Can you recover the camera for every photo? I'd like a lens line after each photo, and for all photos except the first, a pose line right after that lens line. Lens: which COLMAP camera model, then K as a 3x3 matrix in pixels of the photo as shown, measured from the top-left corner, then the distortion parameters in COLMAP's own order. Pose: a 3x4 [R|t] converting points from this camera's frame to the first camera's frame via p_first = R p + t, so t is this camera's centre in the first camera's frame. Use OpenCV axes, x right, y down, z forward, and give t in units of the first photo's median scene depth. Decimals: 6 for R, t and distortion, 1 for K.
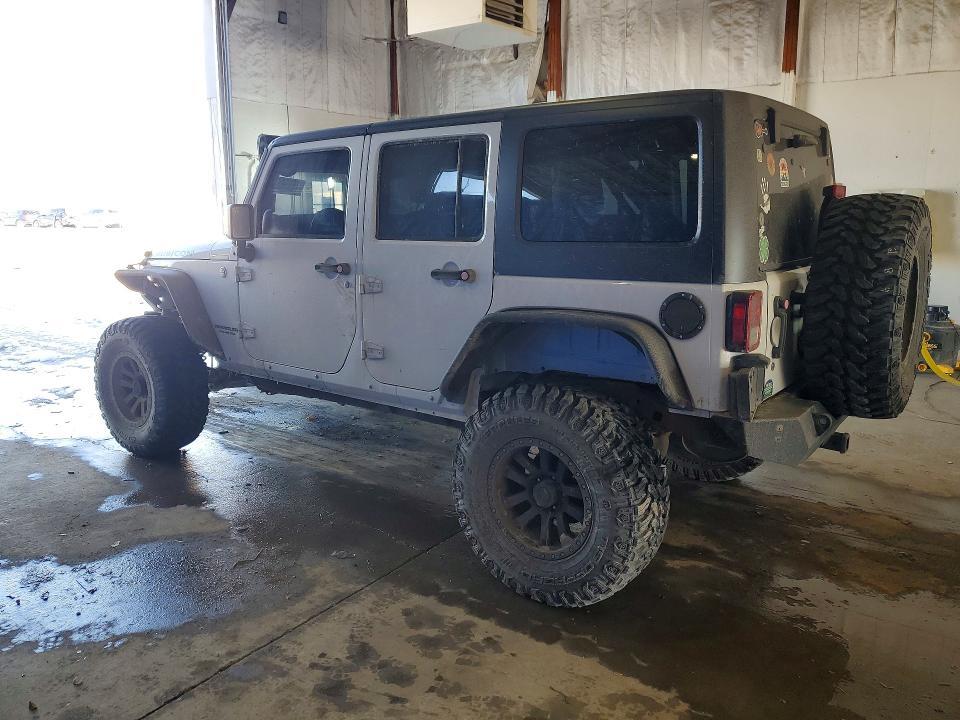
lens RADIAL K [[755.8, 0, 486.6], [0, 755.8, 353.4], [0, 0, 1]] dist [0.017220, 0.000061]
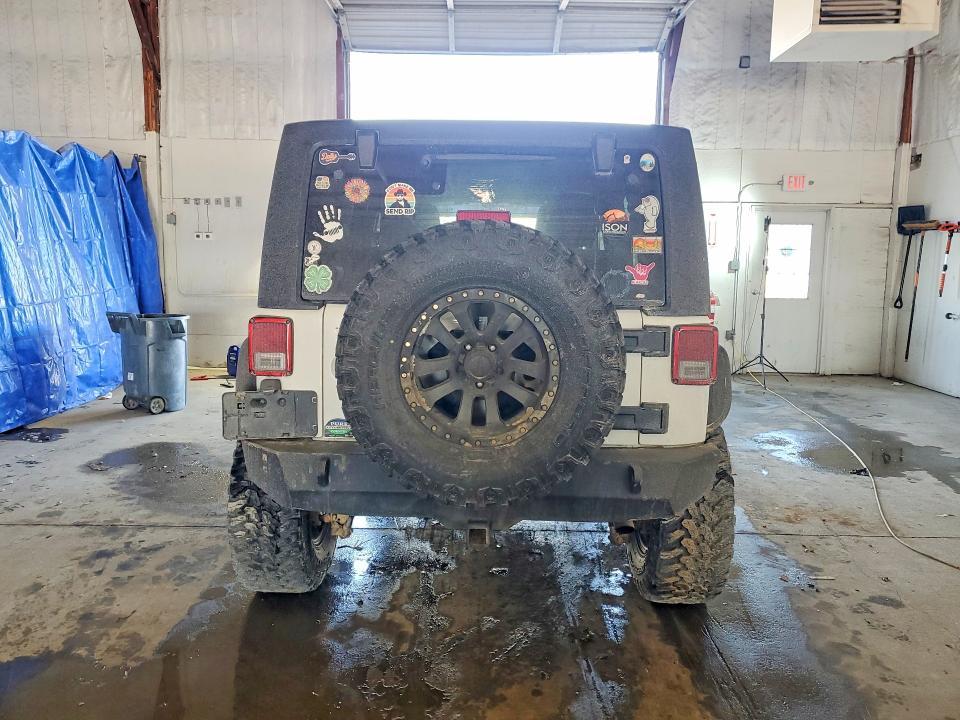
lens RADIAL K [[753.6, 0, 465.3], [0, 753.6, 357.3], [0, 0, 1]] dist [0.020904, 0.006619]
pose [[0.565877, 0.122475, -0.815342, 0.828275], [-0.171295, 0.984792, 0.029043, -0.064260], [0.806499, 0.123229, 0.578250, 0.397963]]
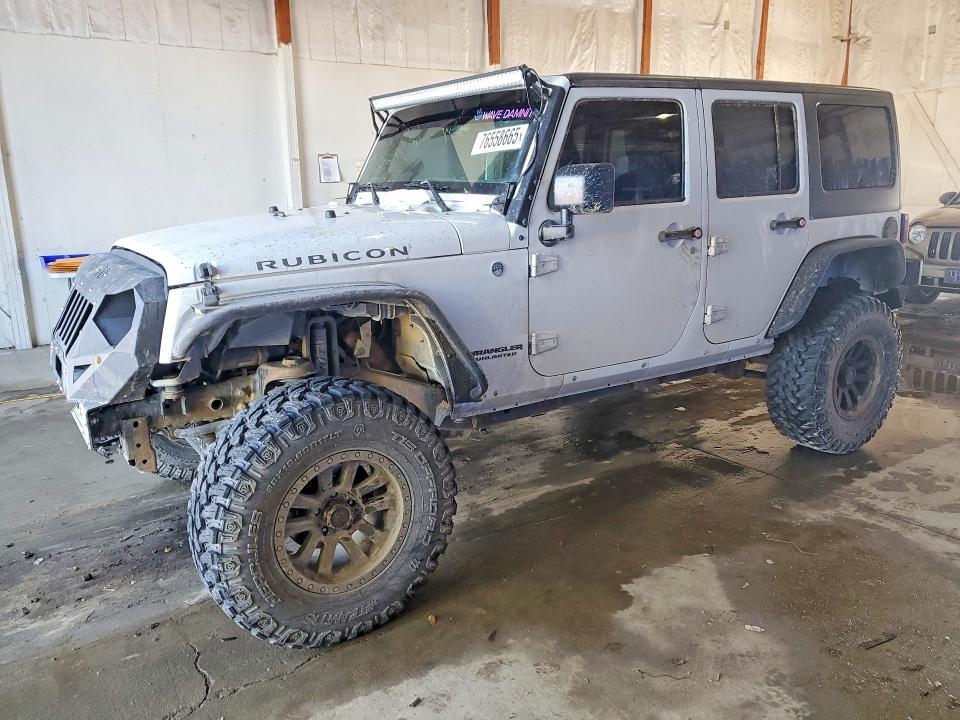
lens RADIAL K [[753.6, 0, 465.3], [0, 753.6, 357.3], [0, 0, 1]] dist [0.020904, 0.006619]
pose [[0.333084, -0.227240, 0.915105, -1.024654], [0.196230, 0.965981, 0.168449, -0.154524], [-0.922252, 0.123464, 0.366344, 0.822472]]
